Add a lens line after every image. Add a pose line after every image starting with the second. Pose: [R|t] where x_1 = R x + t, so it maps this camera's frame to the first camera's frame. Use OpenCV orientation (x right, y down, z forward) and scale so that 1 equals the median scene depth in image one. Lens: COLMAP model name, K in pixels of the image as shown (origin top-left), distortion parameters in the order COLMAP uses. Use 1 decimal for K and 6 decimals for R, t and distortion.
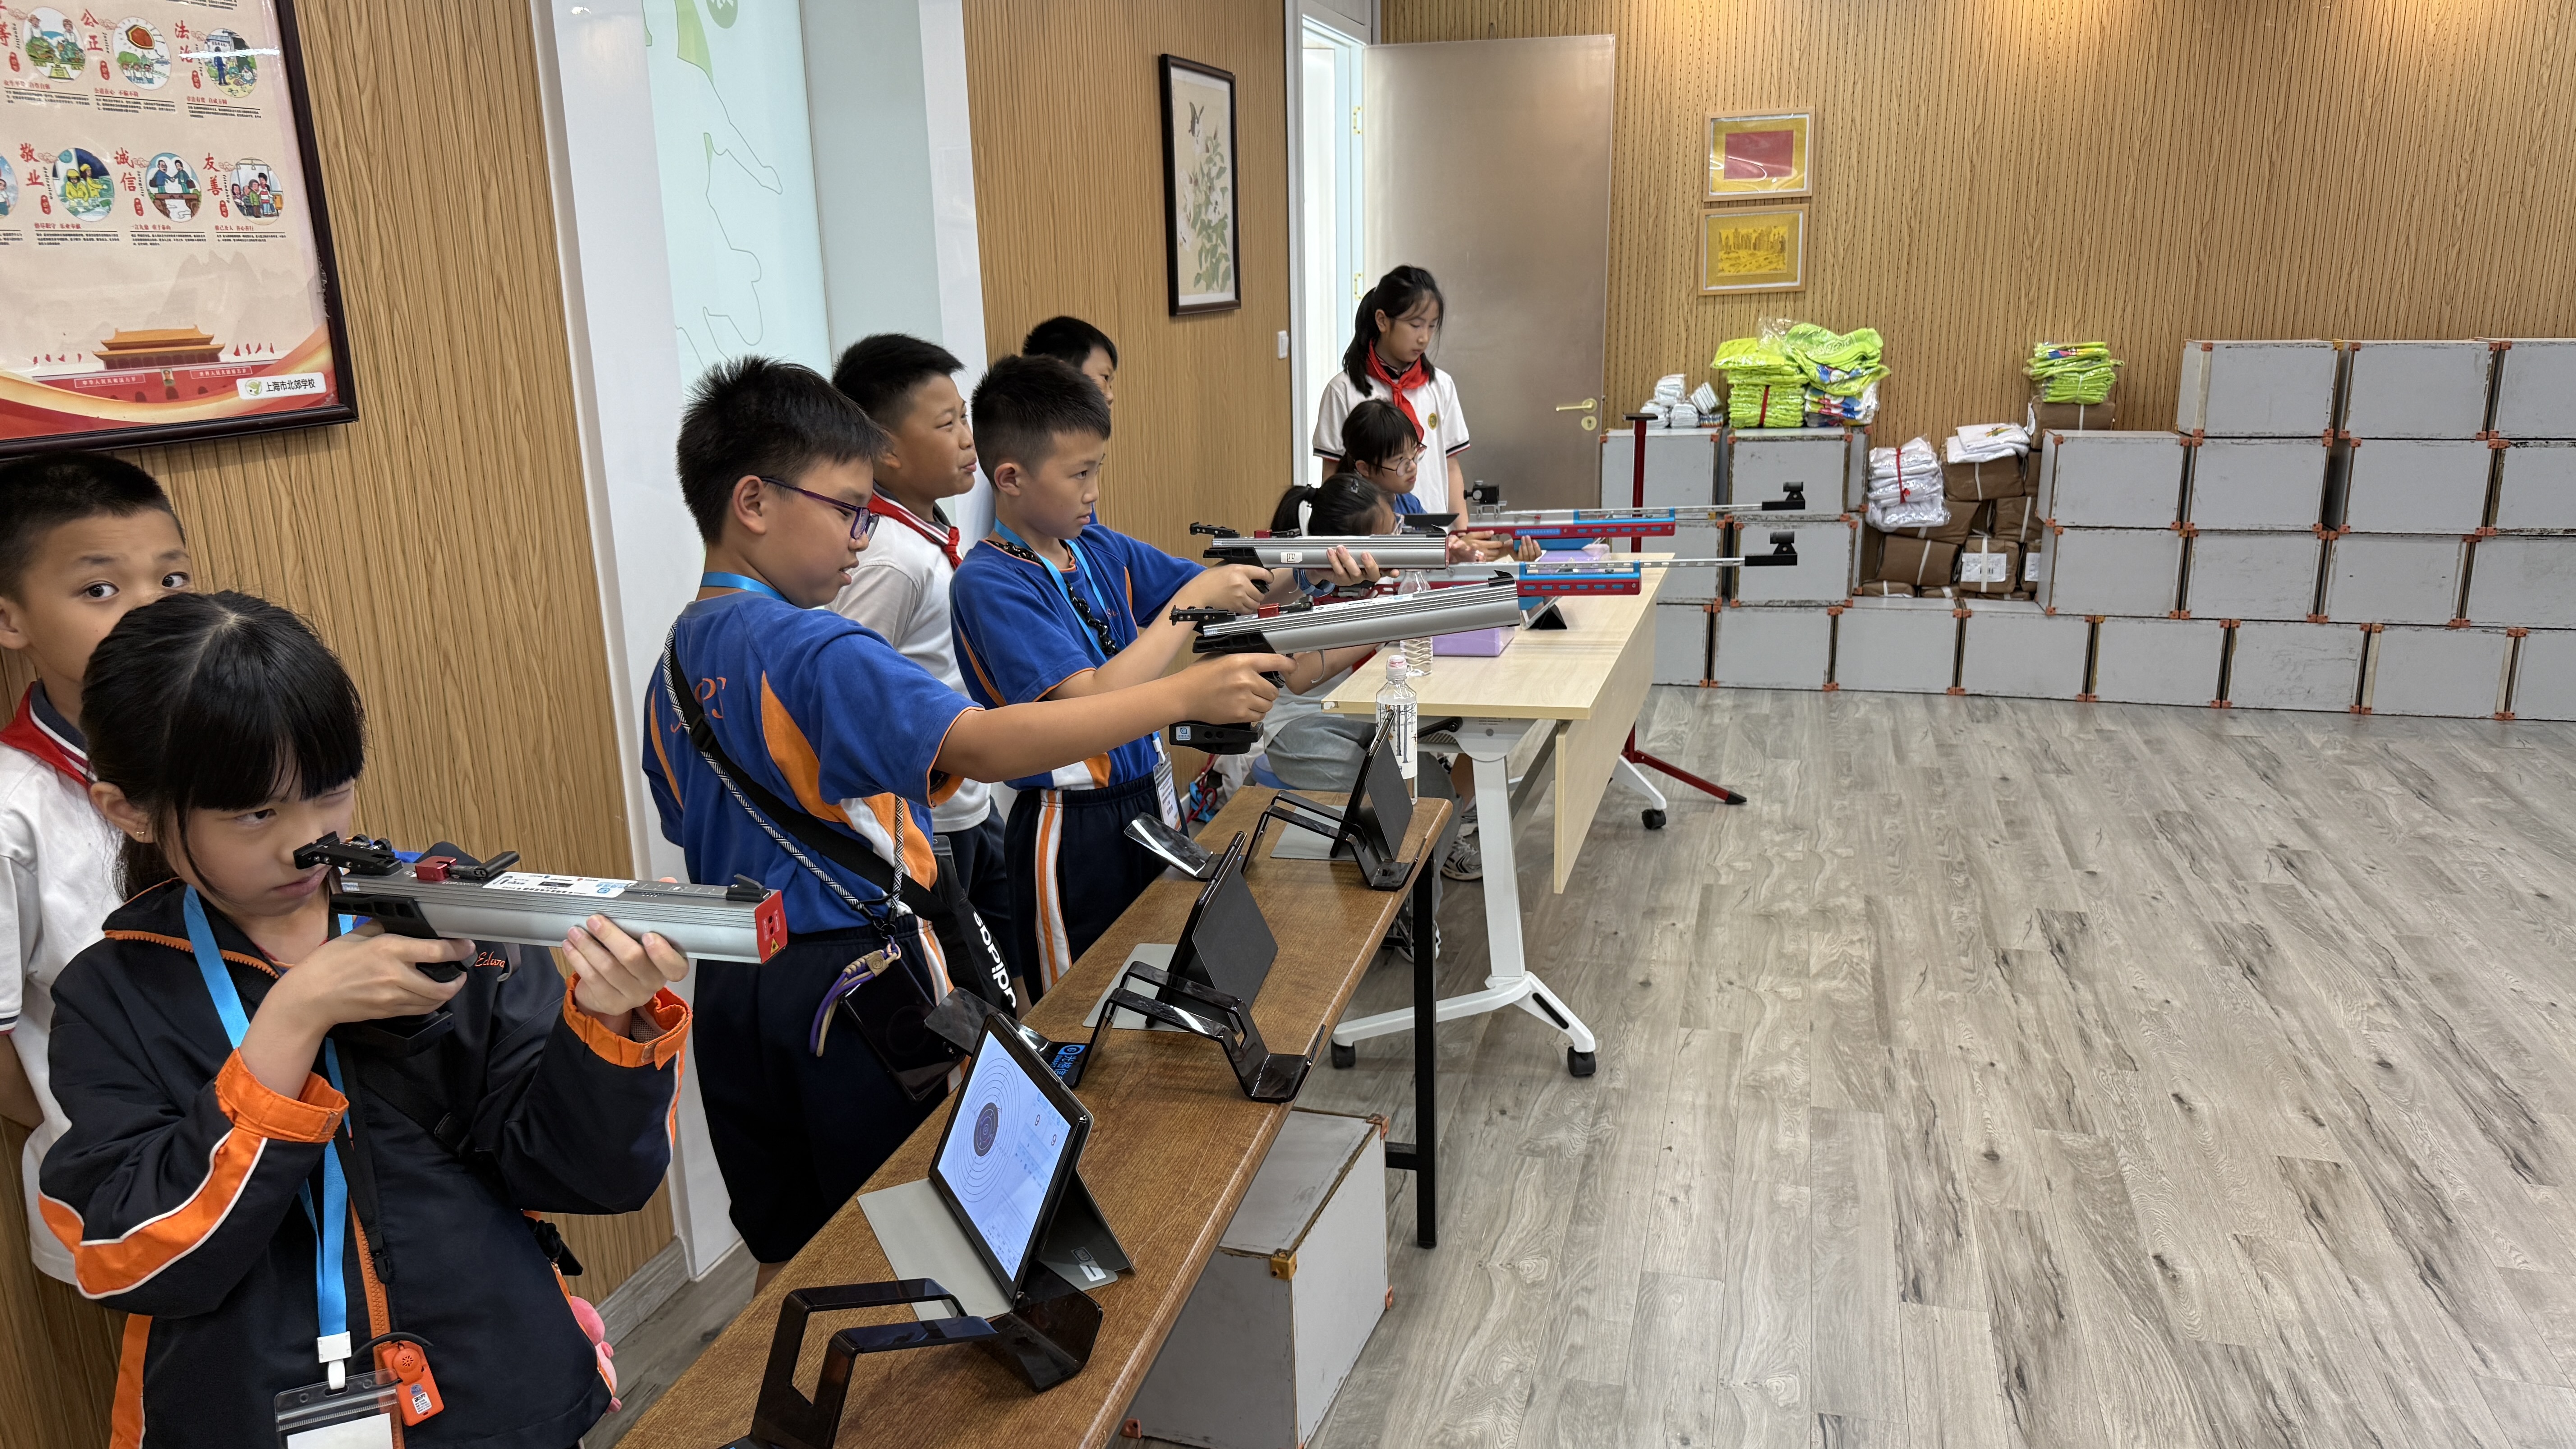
lens RADIAL K [[1831.1, 0, 1304.0], [0, 1831.1, 727.7], [0, 0, 1]] dist [0.040643, -0.047133]
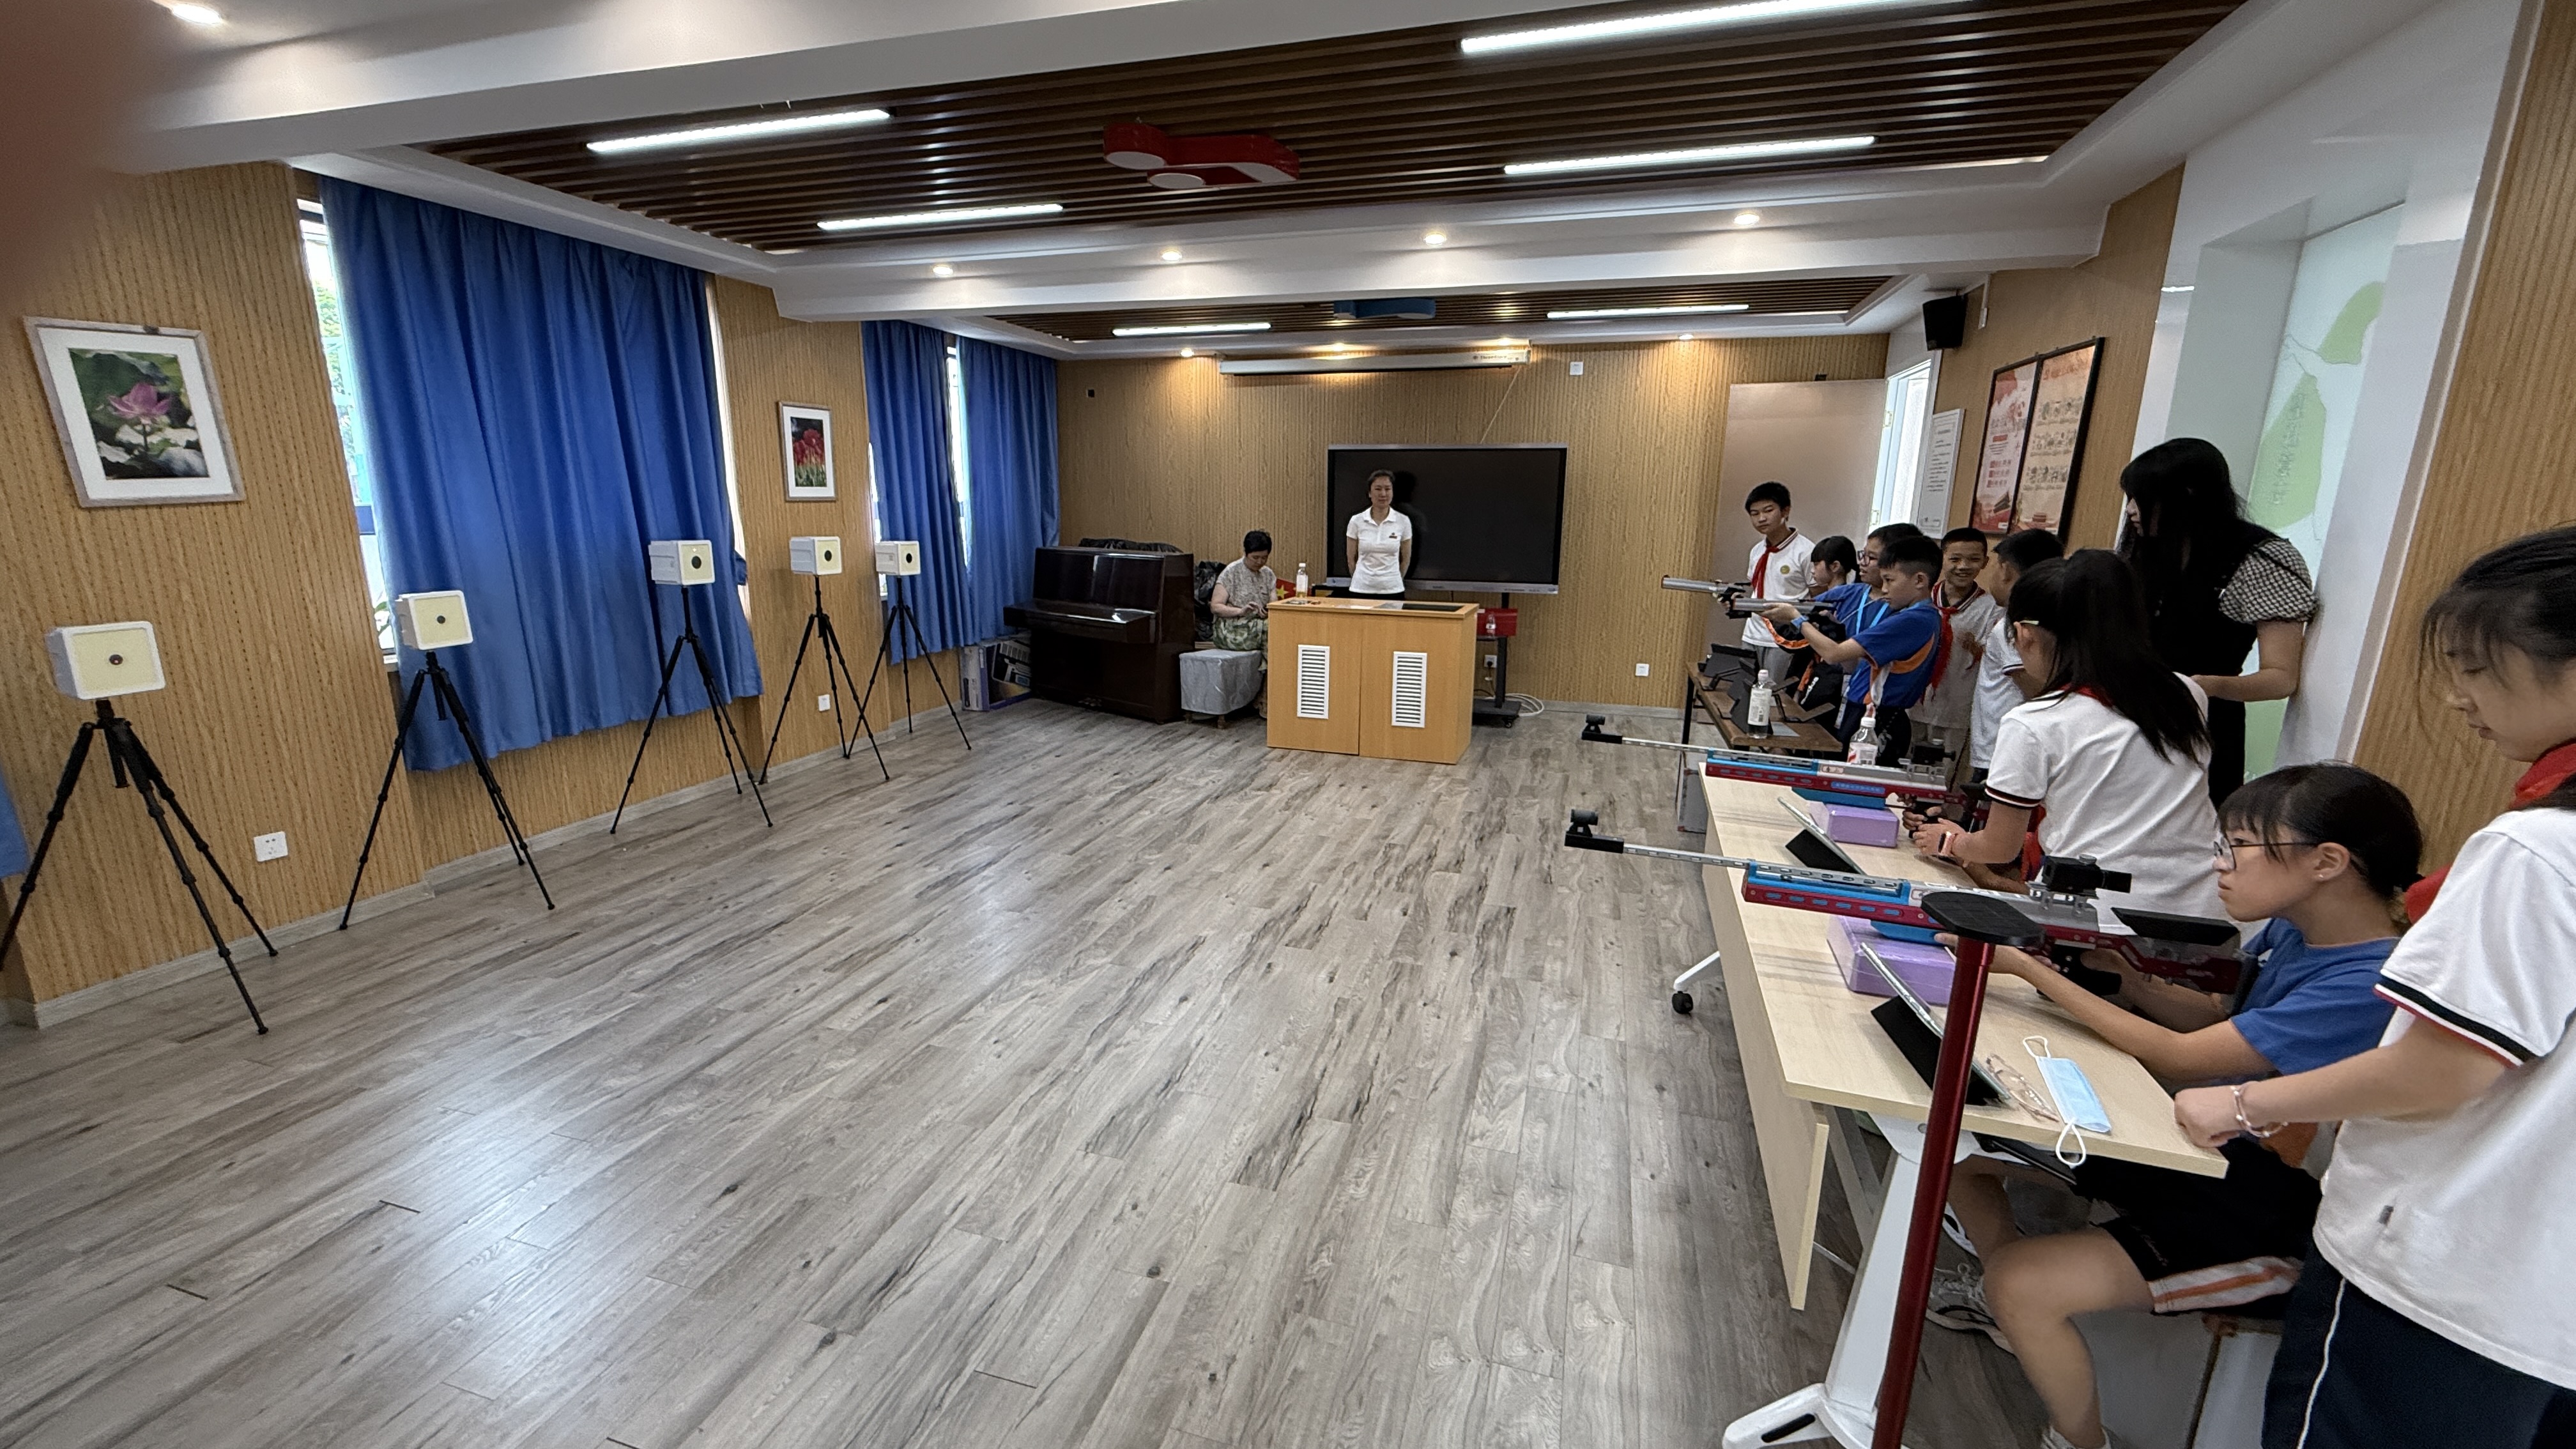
lens RADIAL K [[1024.5, 0, 1281.0], [0, 1024.5, 724.9], [0, 0, 1]] dist [-0.001203, 0.000116]
pose [[-0.999197, -0.007785, 0.039303, 0.471819], [0.011293, 0.886445, 0.462696, -0.453886], [-0.038442, 0.462768, -0.885645, 1.703840]]
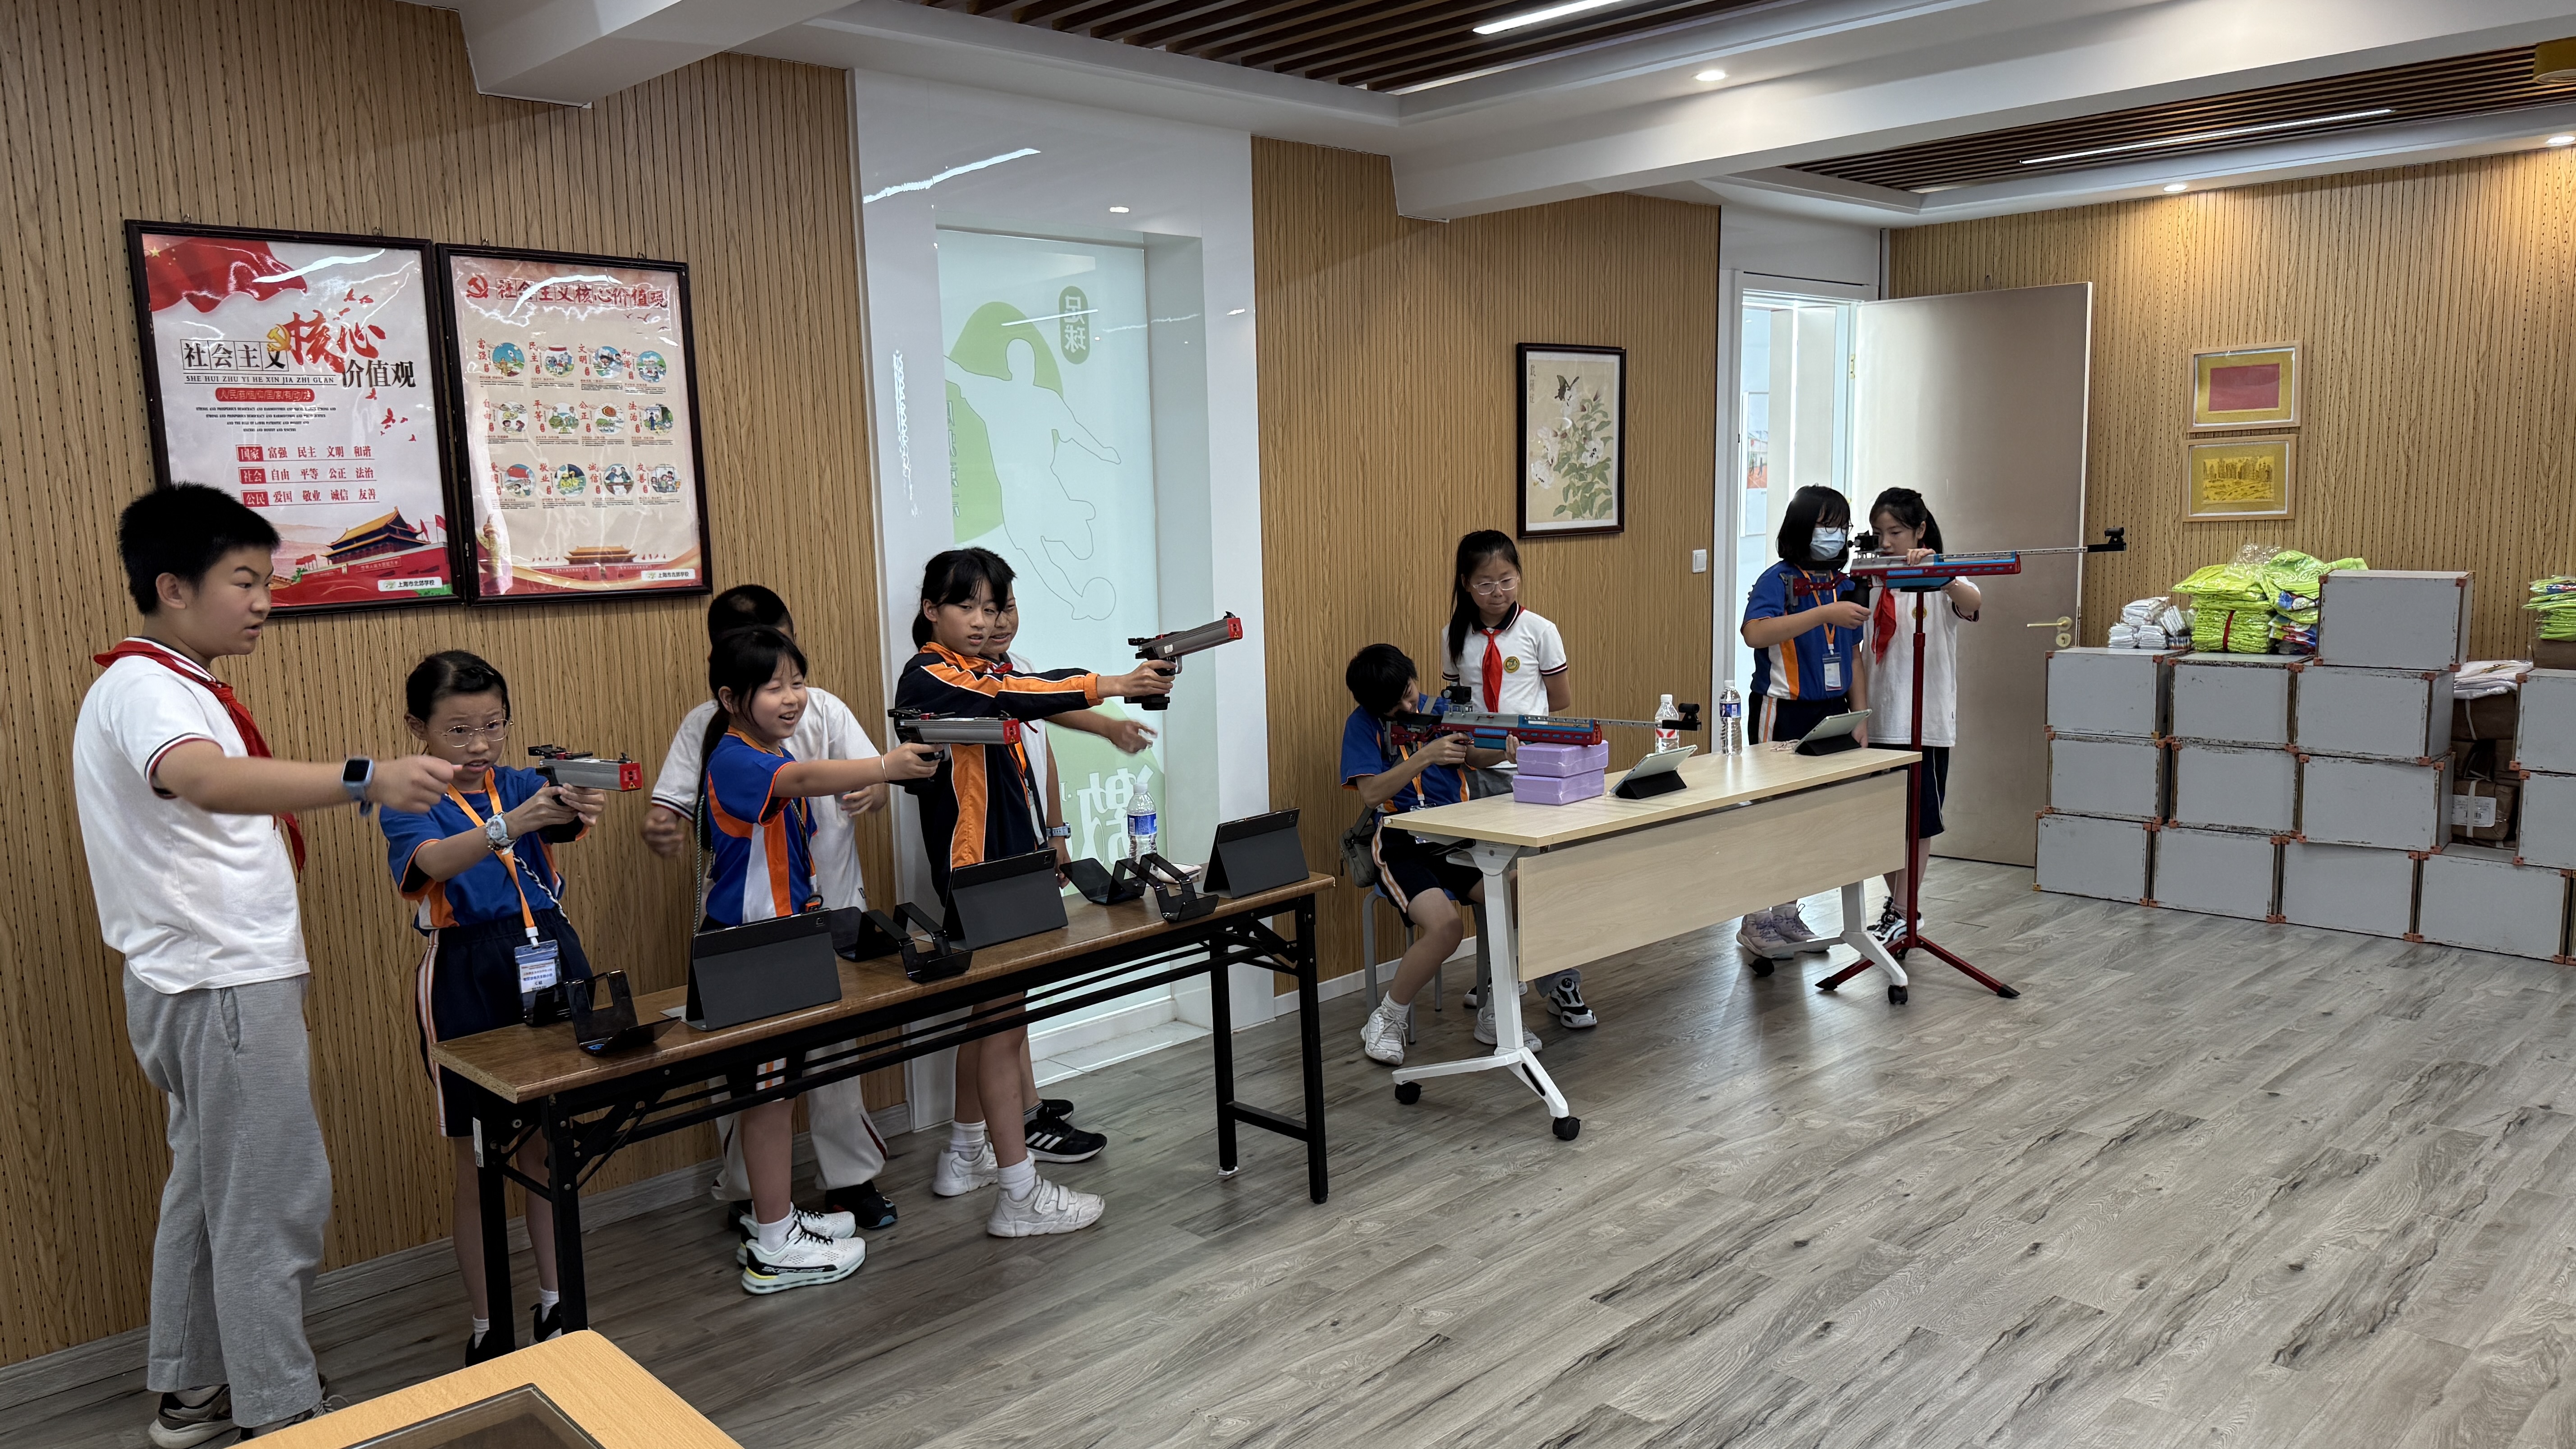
lens RADIAL K [[1837.3, 0, 1286.0], [0, 1837.3, 736.6], [0, 0, 1]] dist [0.040720, -0.054866]
pose [[0.860651, 0.066459, -0.504840, 0.609314], [-0.119778, 0.990049, -0.073864, 0.032541], [0.494907, 0.124039, 0.860047, -0.212778]]
